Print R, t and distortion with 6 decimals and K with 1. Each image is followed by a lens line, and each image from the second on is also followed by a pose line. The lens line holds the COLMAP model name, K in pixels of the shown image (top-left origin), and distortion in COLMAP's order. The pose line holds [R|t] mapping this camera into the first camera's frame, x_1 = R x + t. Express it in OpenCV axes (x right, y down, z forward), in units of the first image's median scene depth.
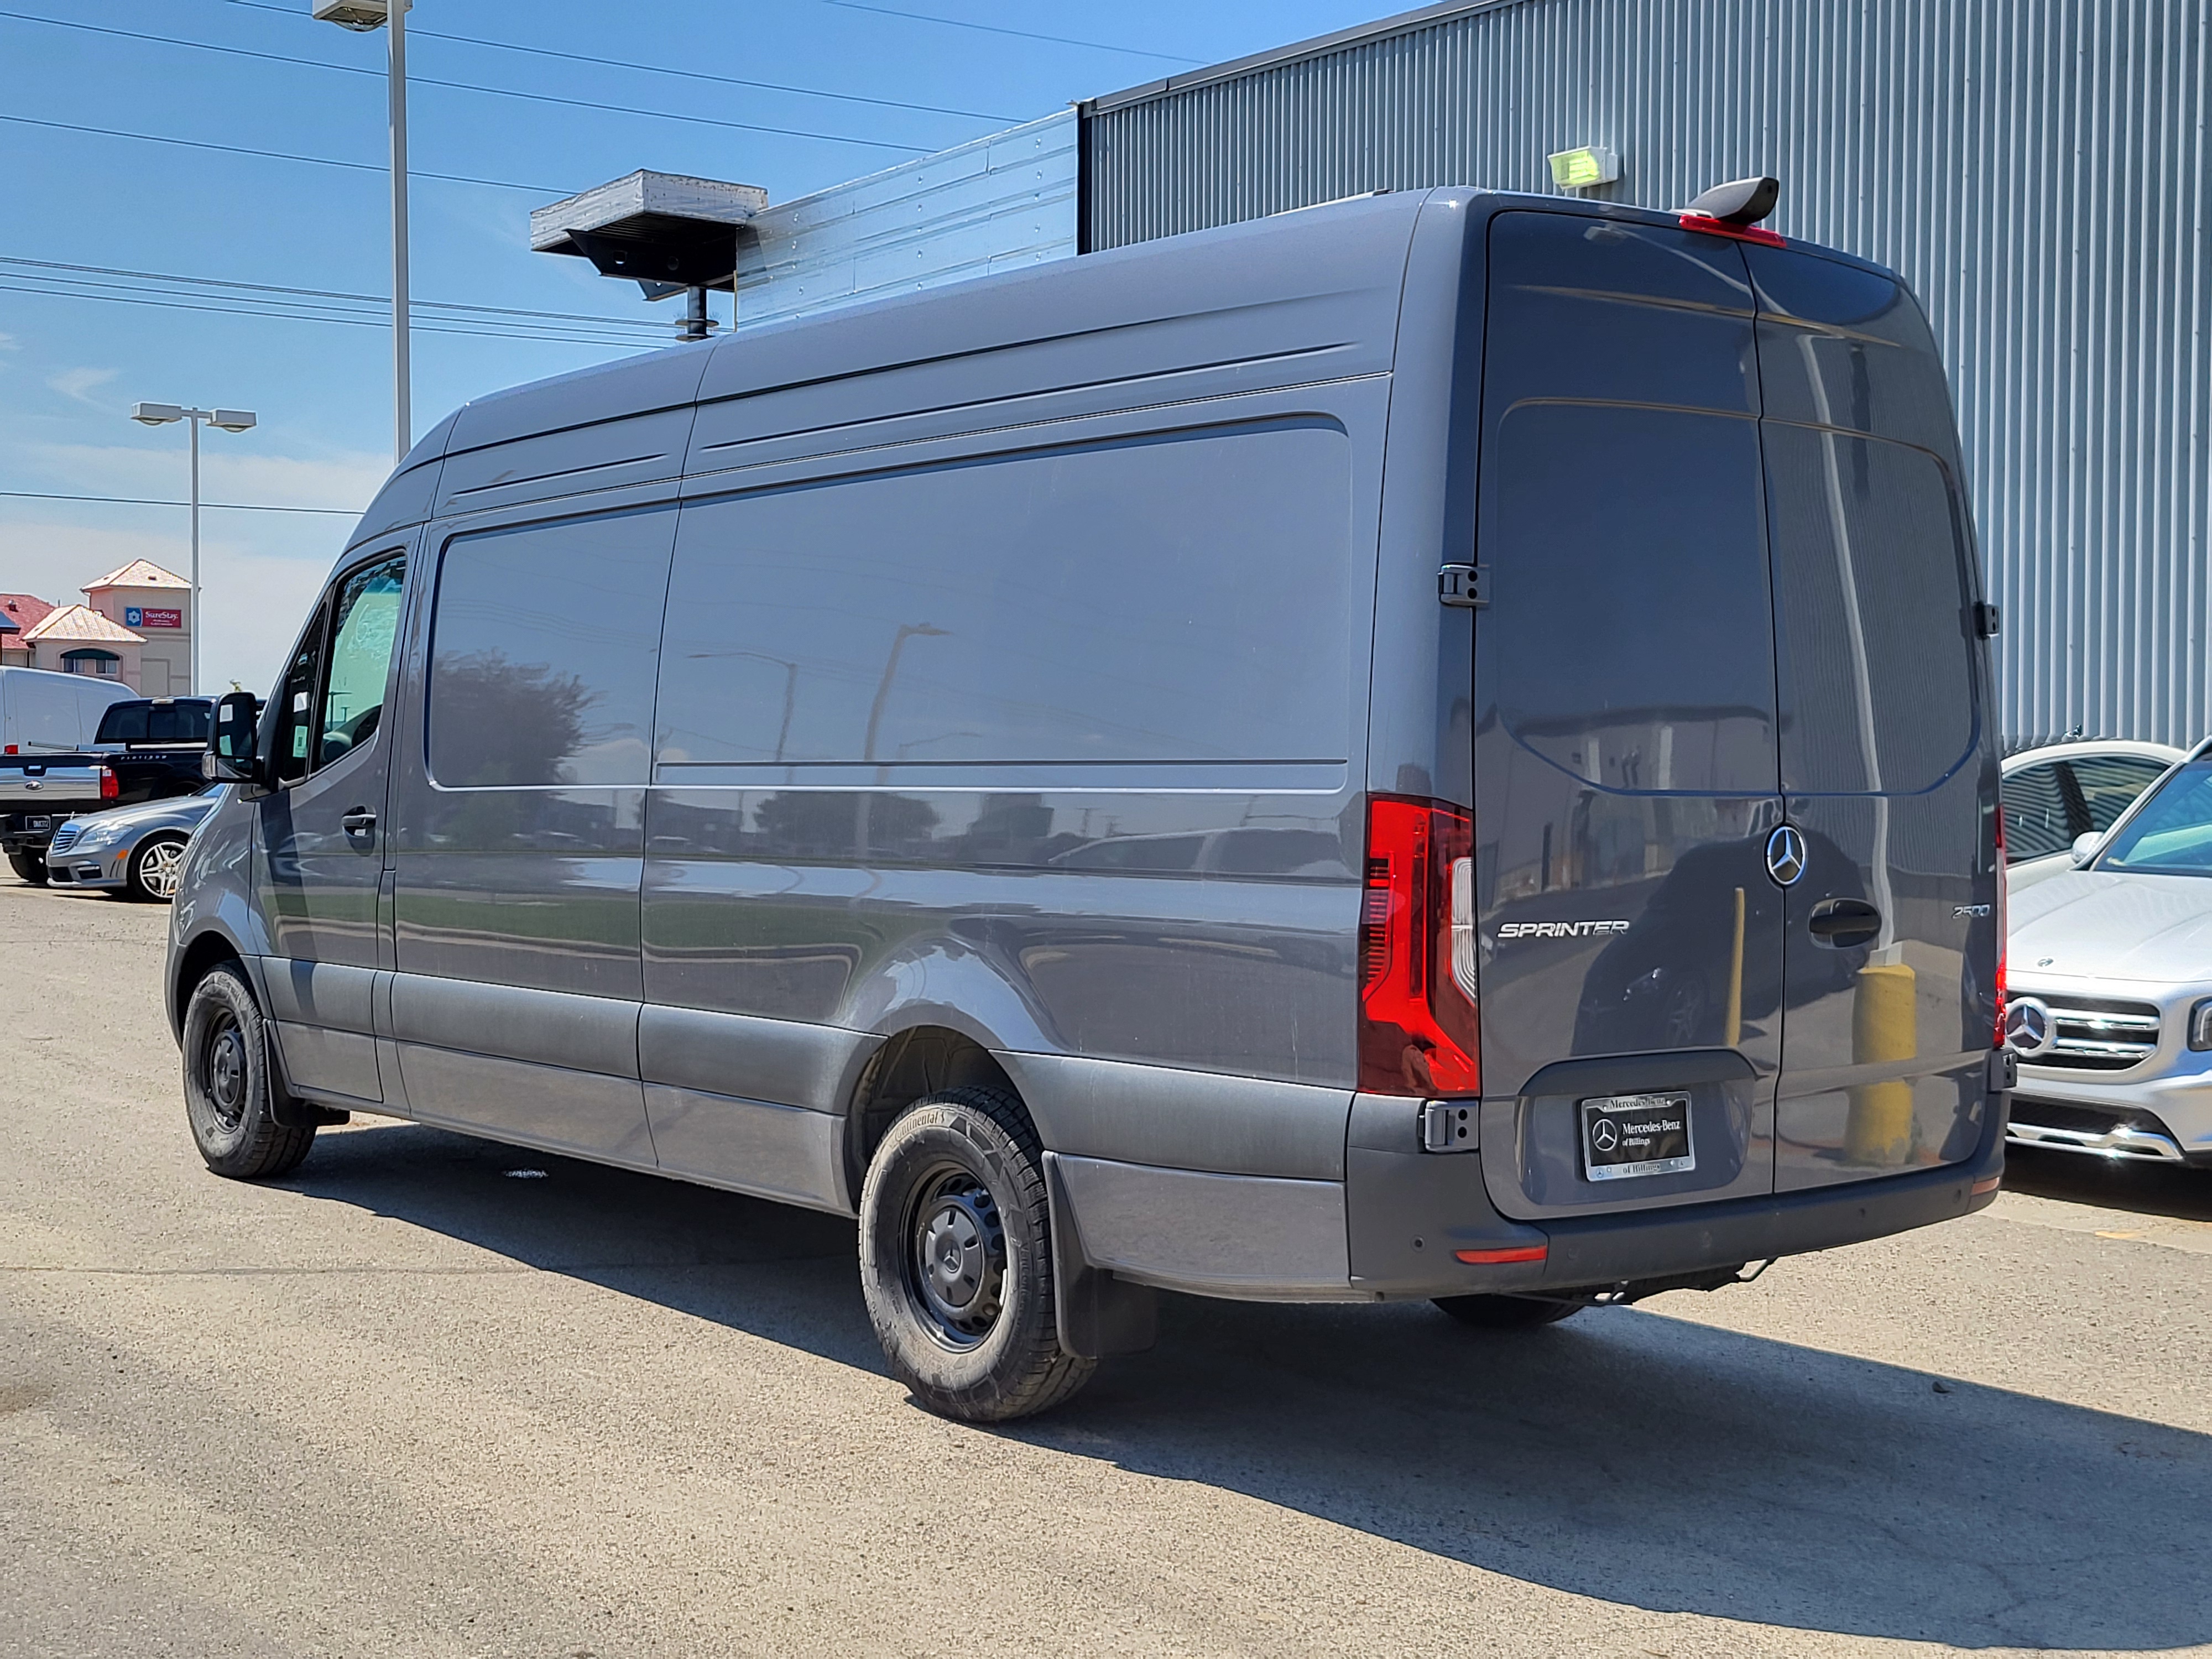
lens RADIAL K [[2780.3, 0, 1106.0], [0, 2780.3, 829.5], [0, 0, 1]] dist [0.031848, 0.009655]
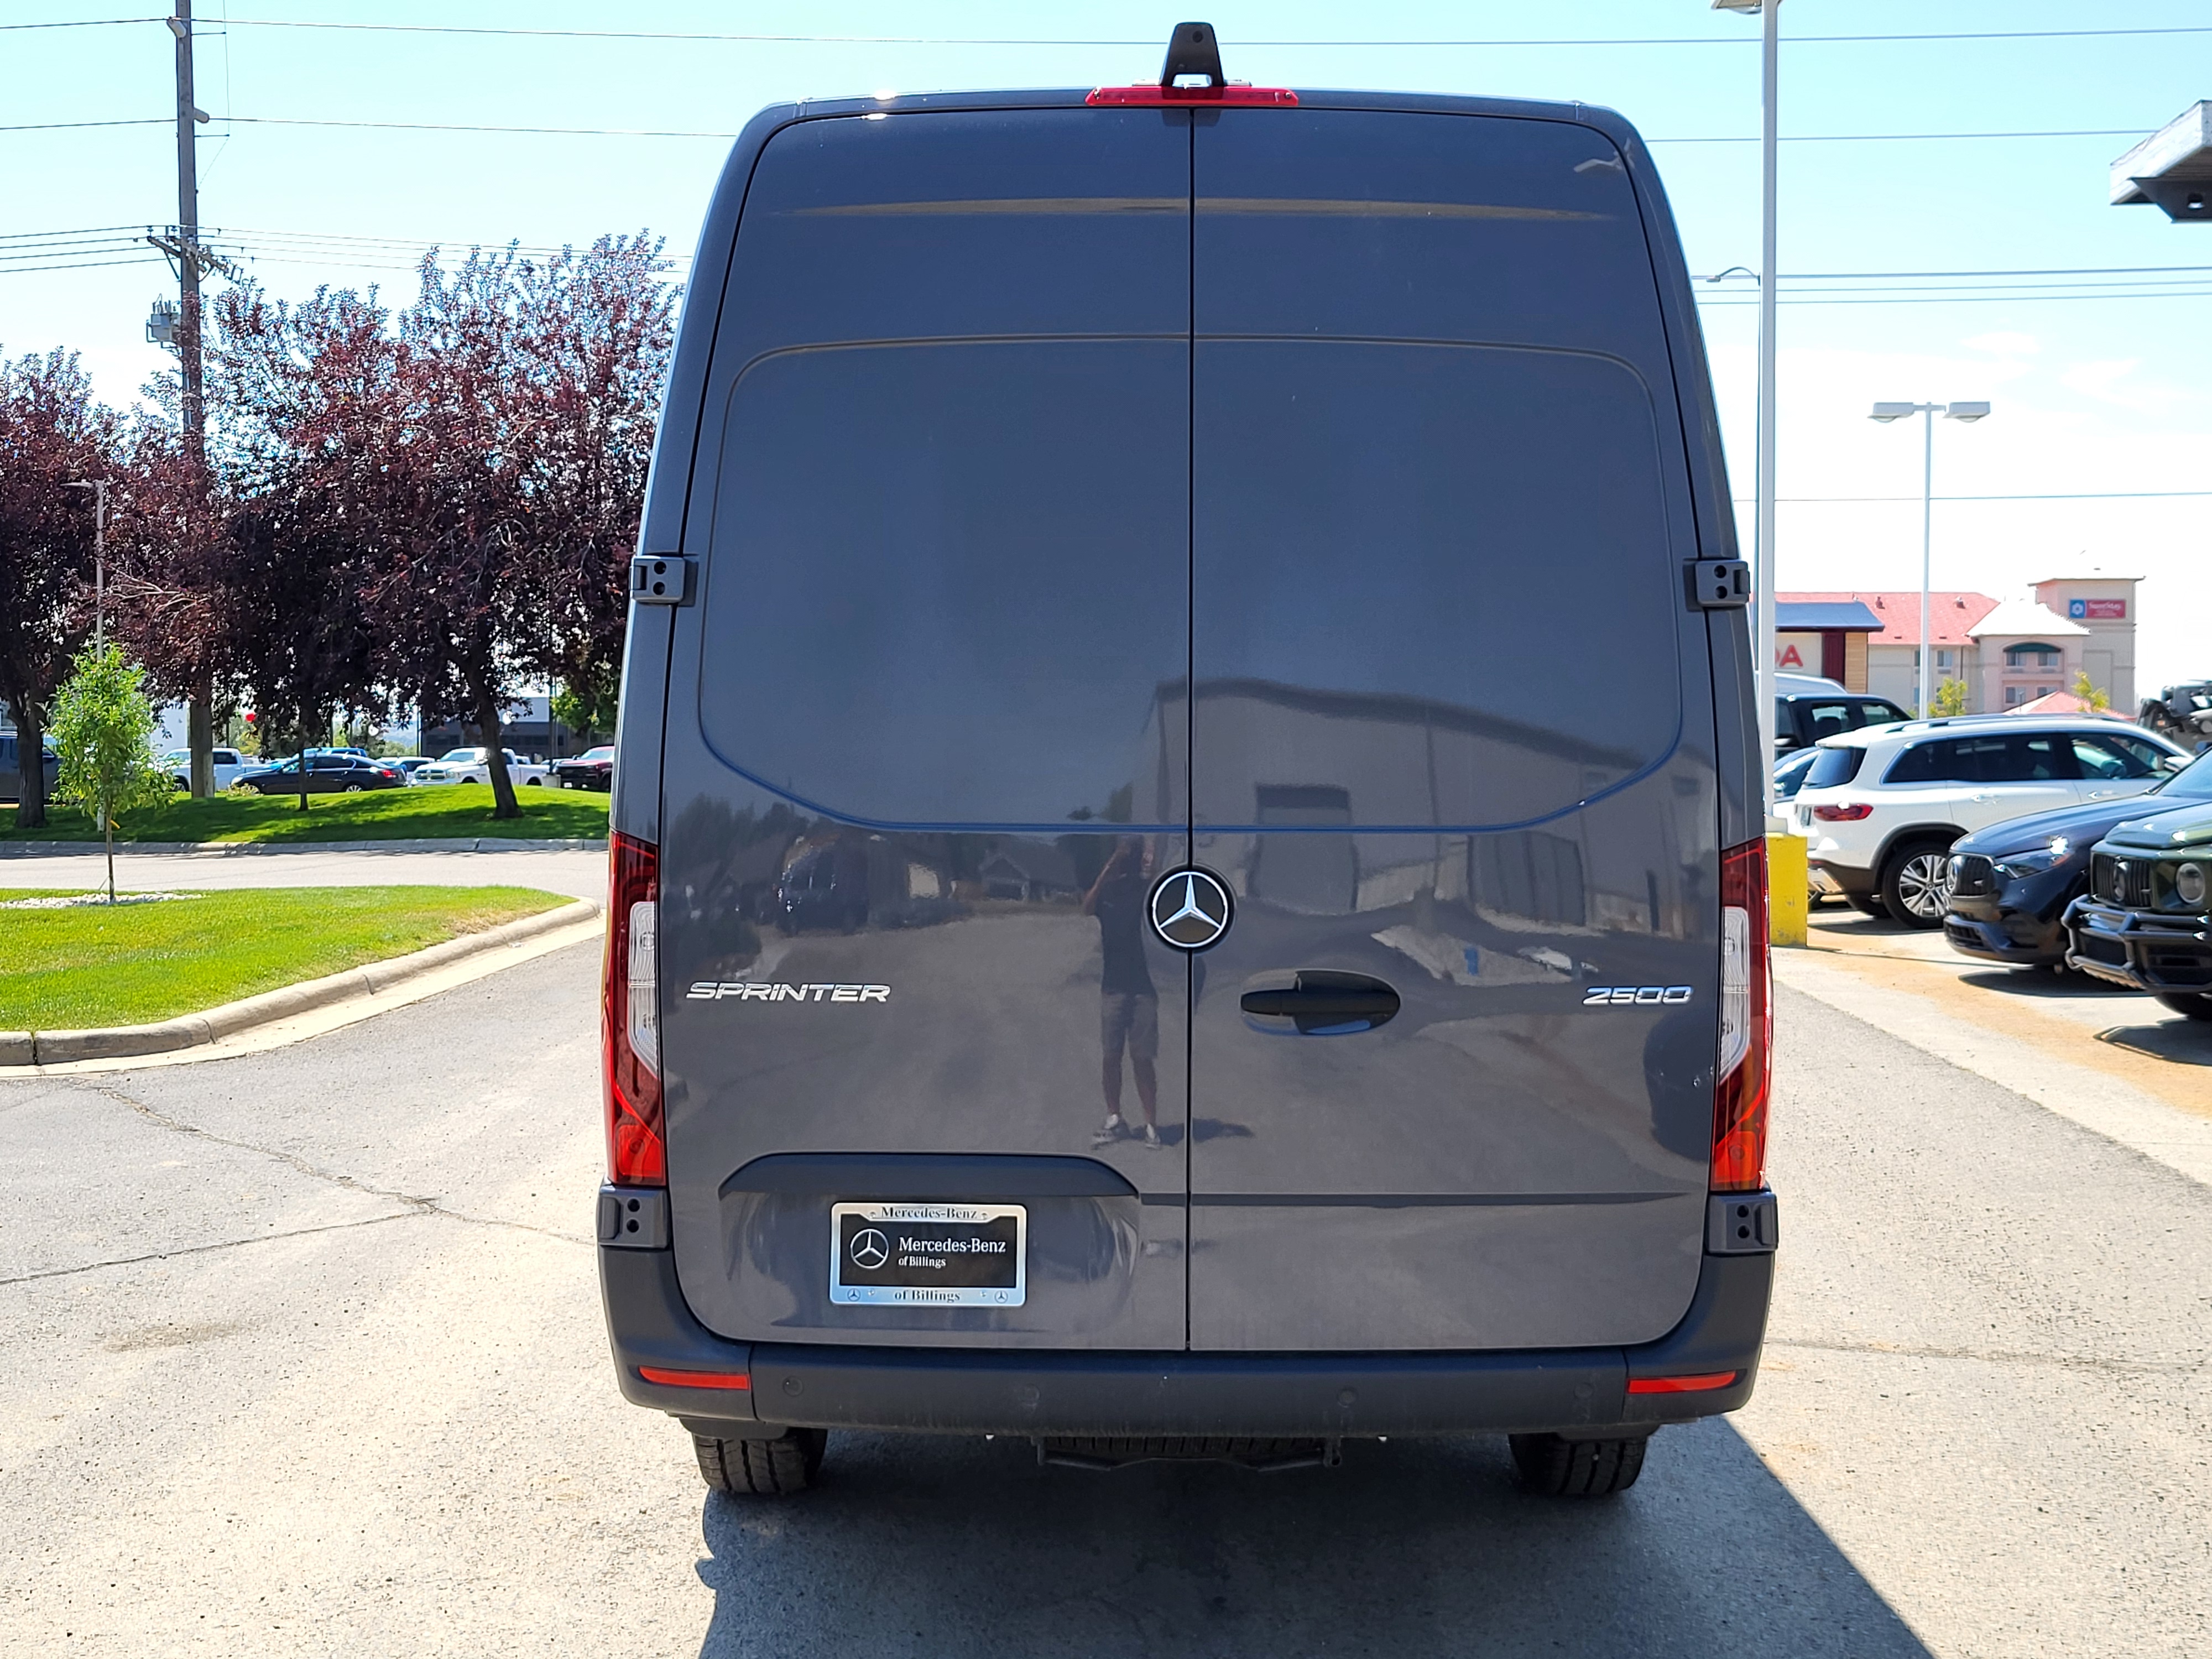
lens RADIAL K [[2780.3, 0, 1106.0], [0, 2780.3, 829.5], [0, 0, 1]] dist [0.031848, 0.009655]
pose [[0.776704, 0.011679, -0.629758, 0.705531], [-0.009823, 0.999931, 0.006429, -0.017245], [0.629790, 0.001193, 0.776765, 0.394695]]
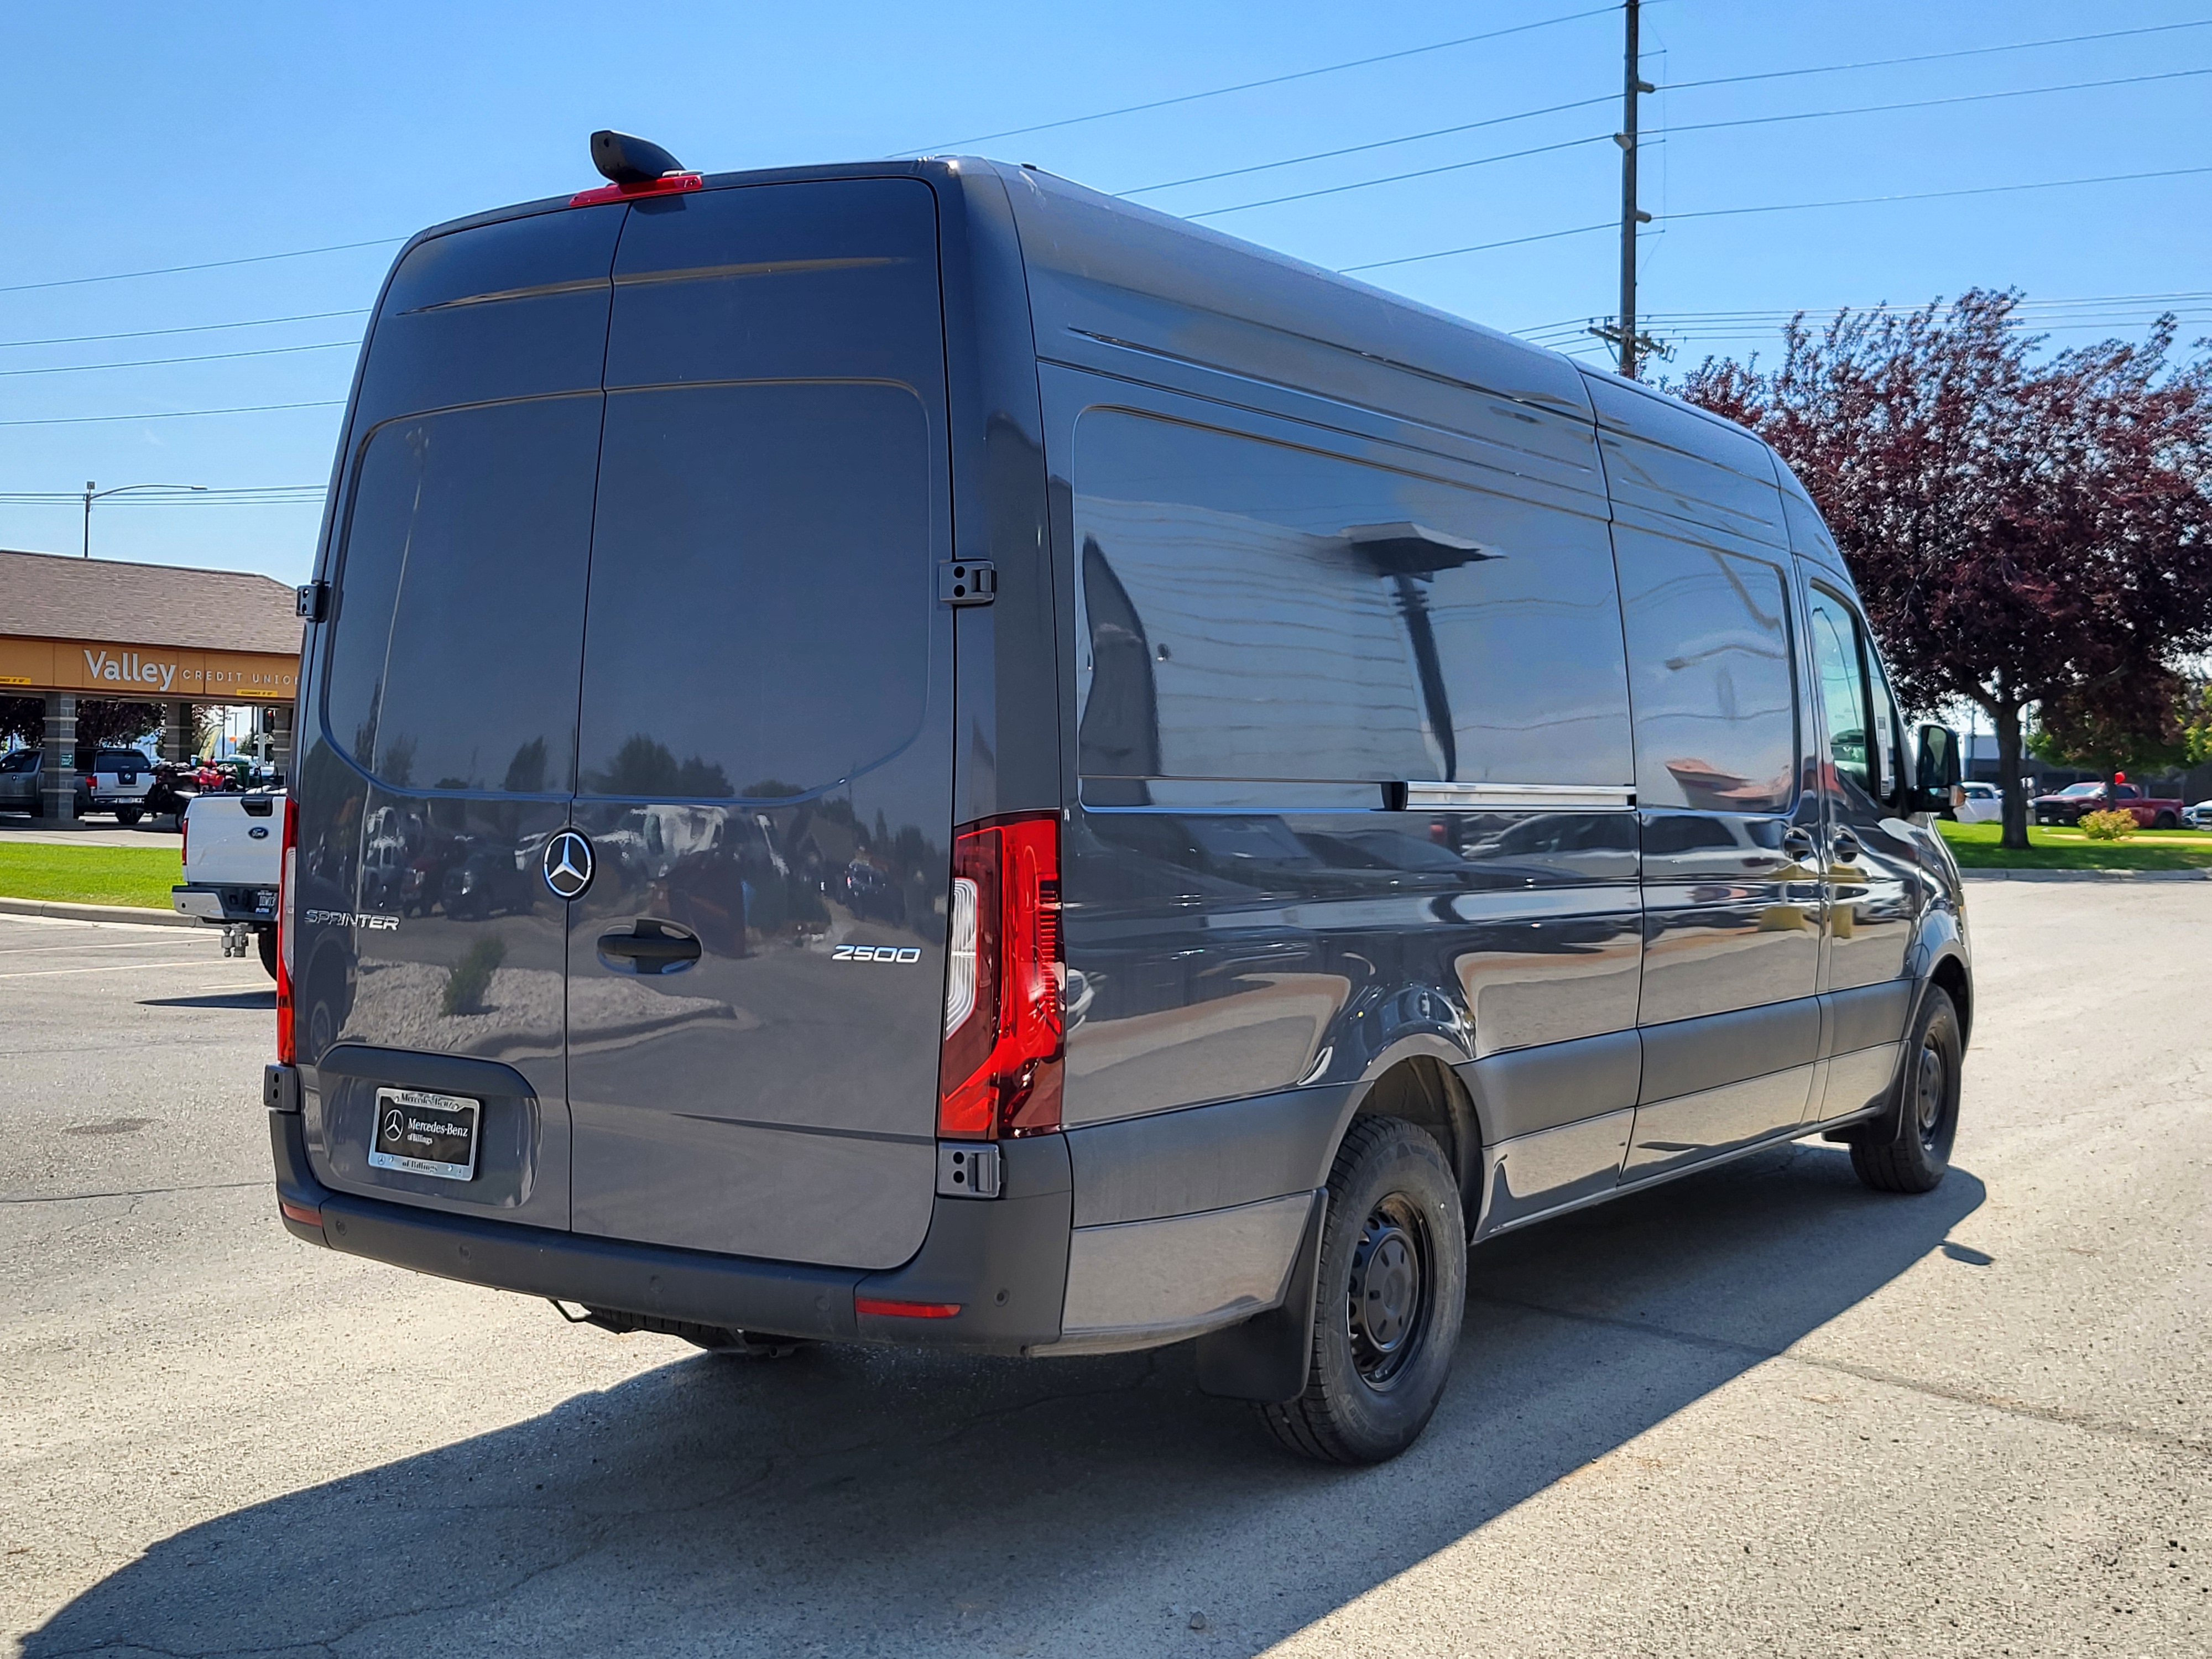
lens RADIAL K [[2579.4, 0, 1100.8], [0, 2579.4, 802.6], [0, 0, 1]] dist [0.020680, 0.039520]
pose [[0.314627, 0.007885, -0.949183, 1.110372], [-0.033310, 0.999441, -0.002739, -0.014589], [0.948631, 0.032479, 0.314714, 0.898304]]
